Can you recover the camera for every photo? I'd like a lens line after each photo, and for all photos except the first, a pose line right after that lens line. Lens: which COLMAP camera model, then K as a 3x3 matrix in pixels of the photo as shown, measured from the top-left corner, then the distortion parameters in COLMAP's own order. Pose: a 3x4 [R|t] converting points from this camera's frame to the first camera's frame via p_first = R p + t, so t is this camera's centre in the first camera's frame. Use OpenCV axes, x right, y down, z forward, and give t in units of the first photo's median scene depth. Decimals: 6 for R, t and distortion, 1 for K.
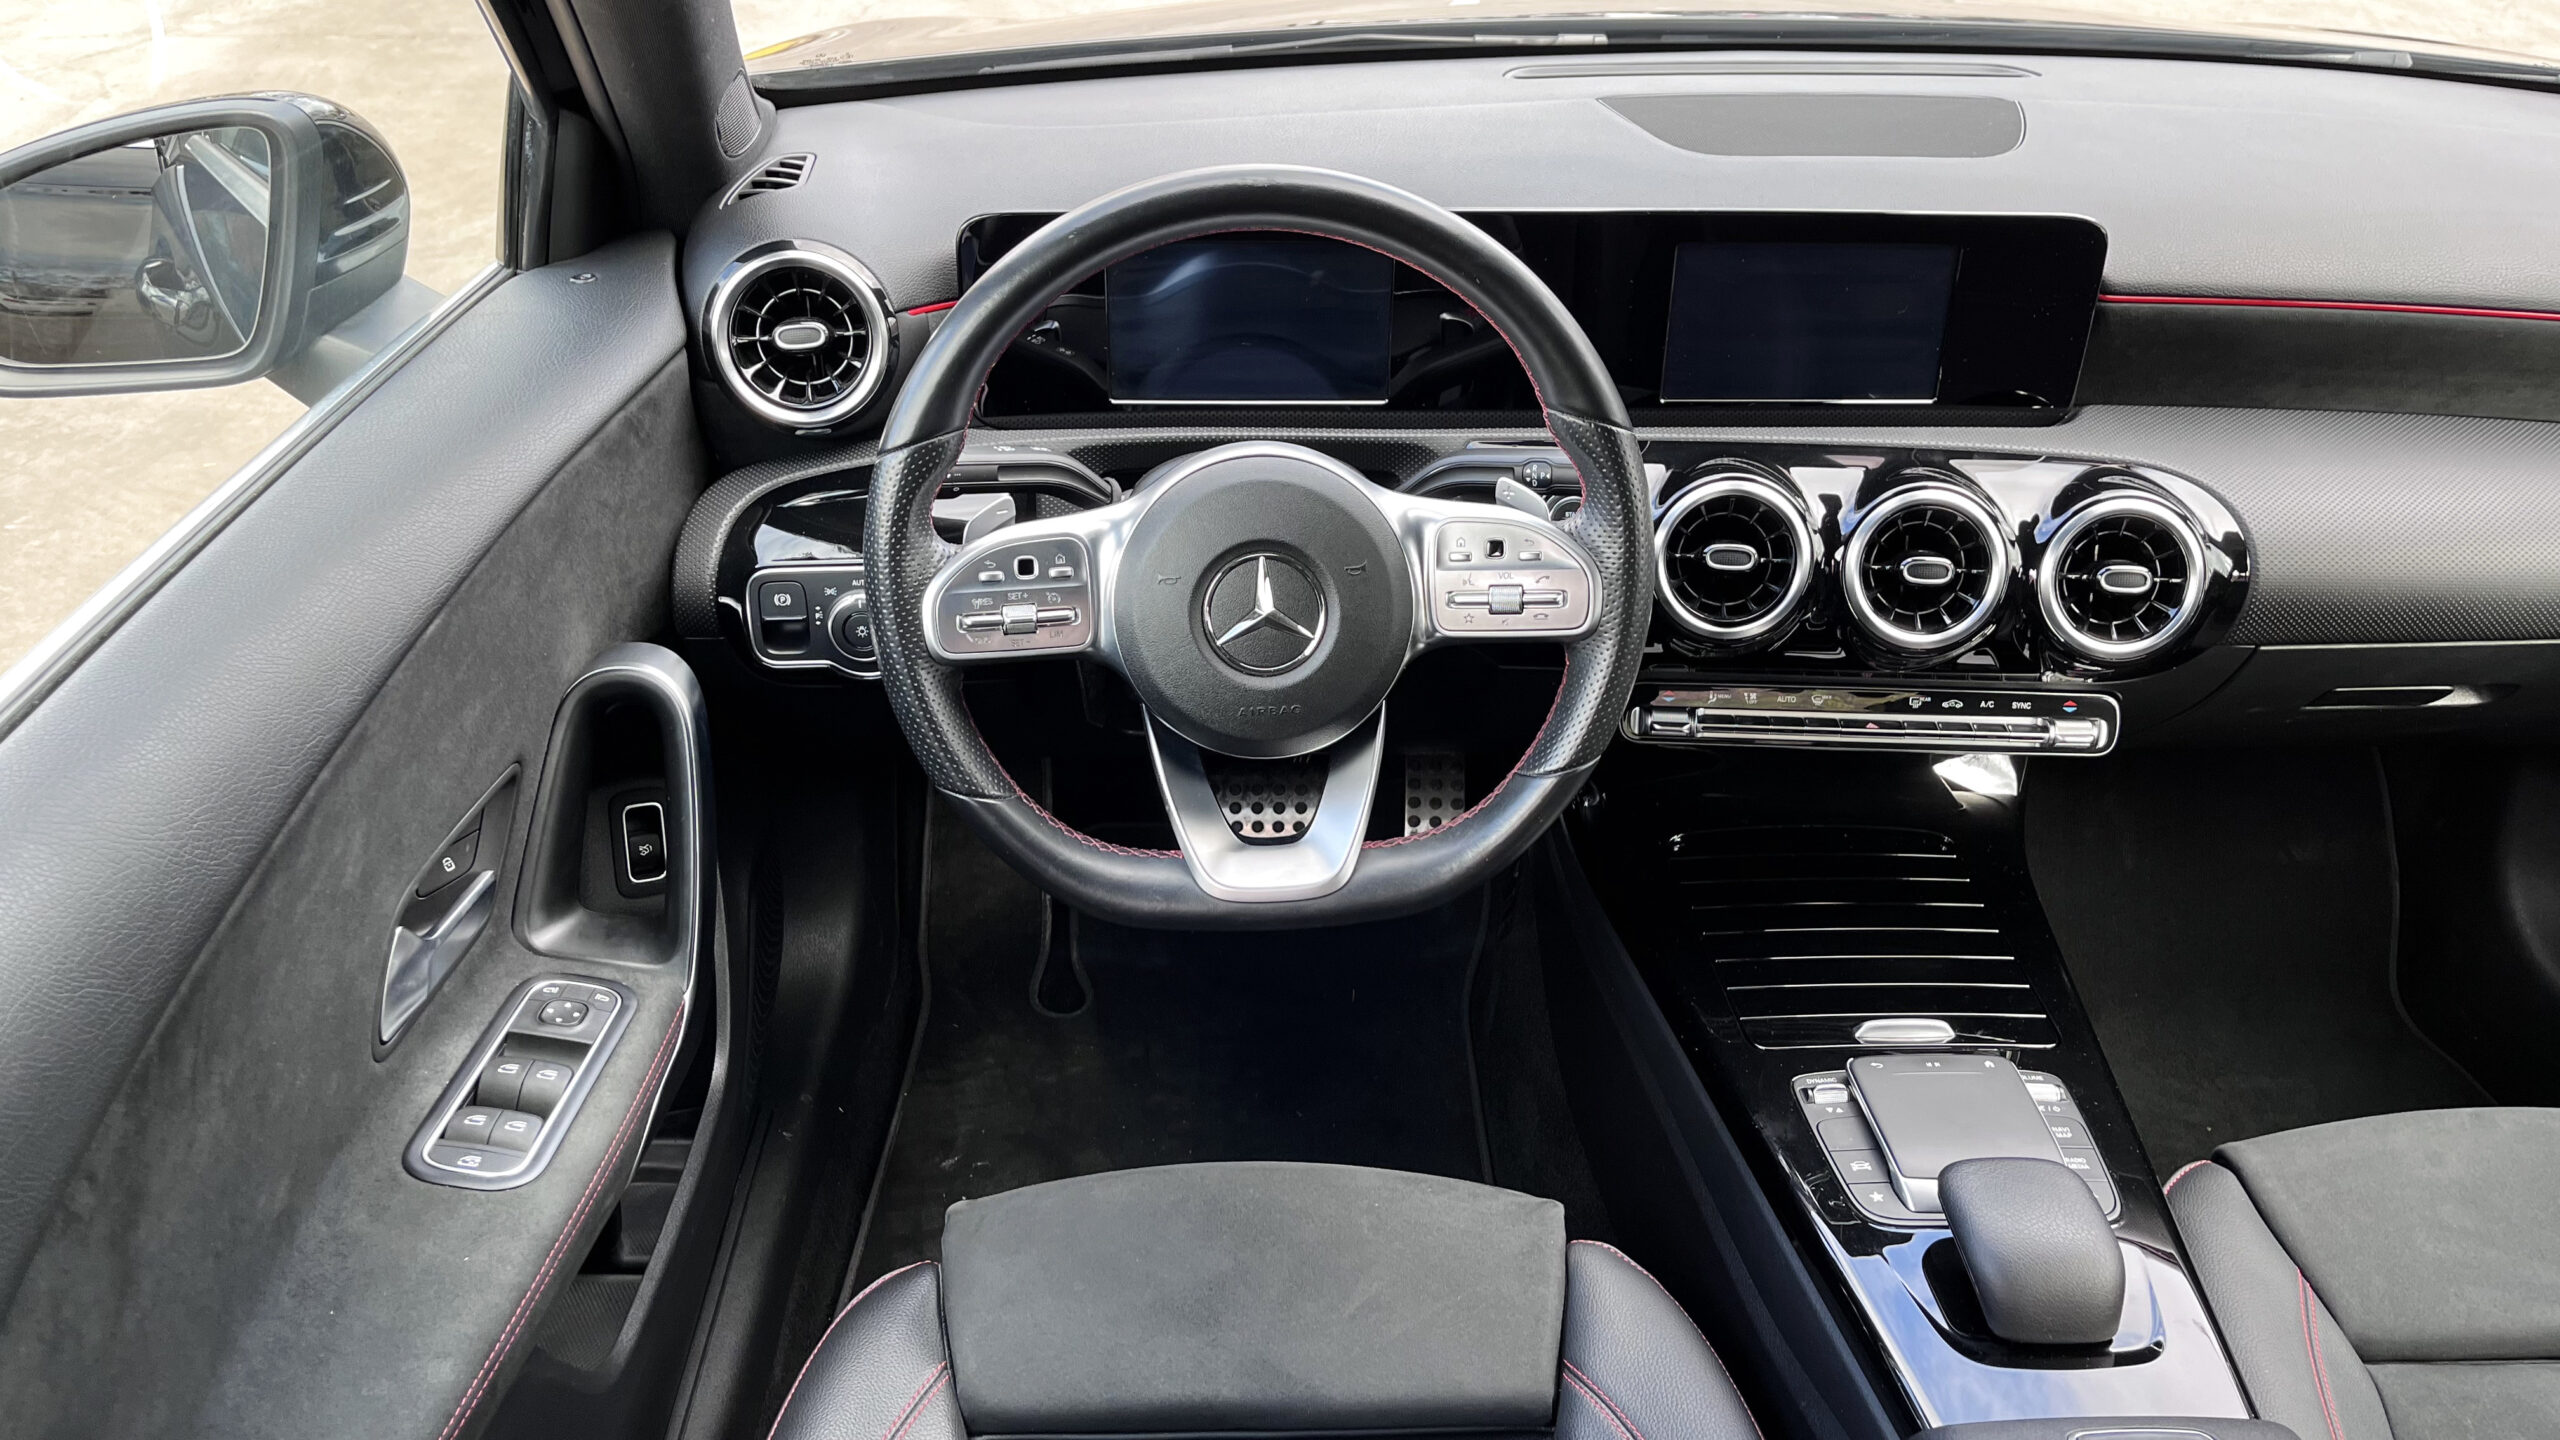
lens RADIAL K [[2054.9, 0, 1222.1], [0, 2054.9, 717.0], [0, 0, 1]] dist [0.071547, -0.108350]
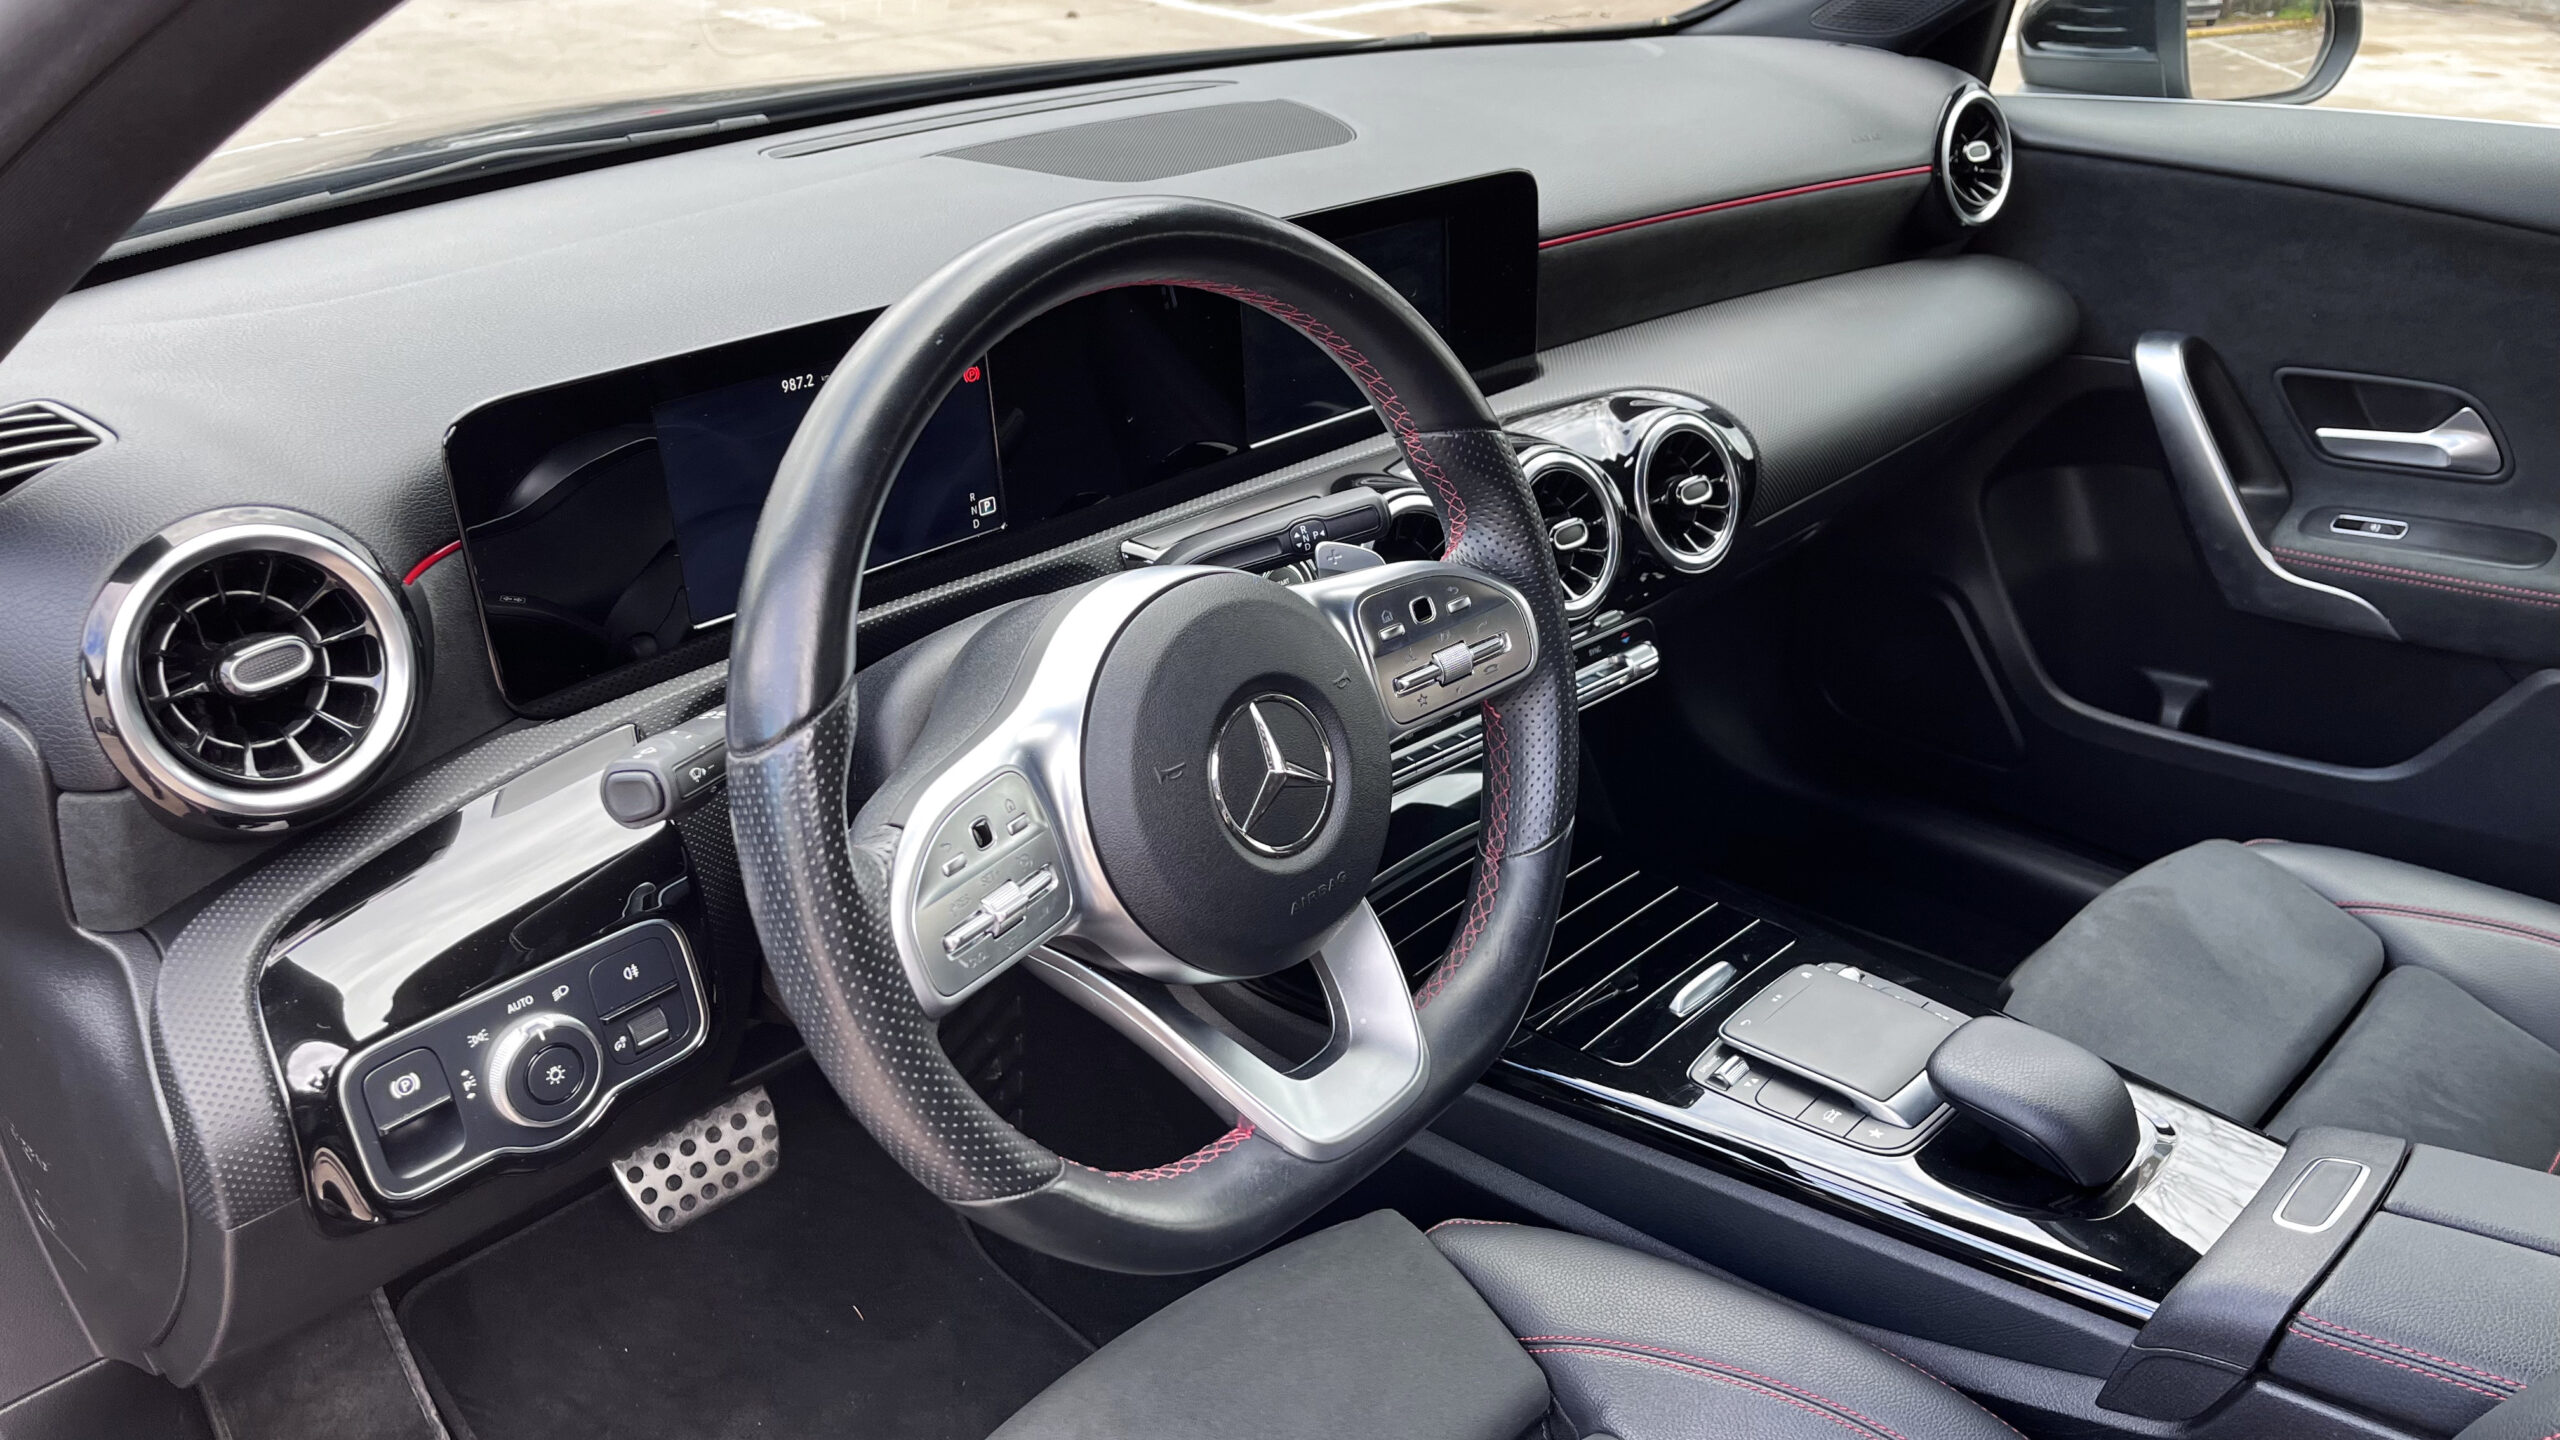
lens RADIAL K [[1992.6, 0, 1182.4], [0, 1992.6, 768.7], [0, 0, 1]] dist [0.117365, -0.223799]
pose [[0.690825, -0.329995, 0.643322, -0.405026], [0.372472, 0.925046, 0.074531, -0.102082], [-0.619698, 0.188131, 0.761959, 0.404538]]
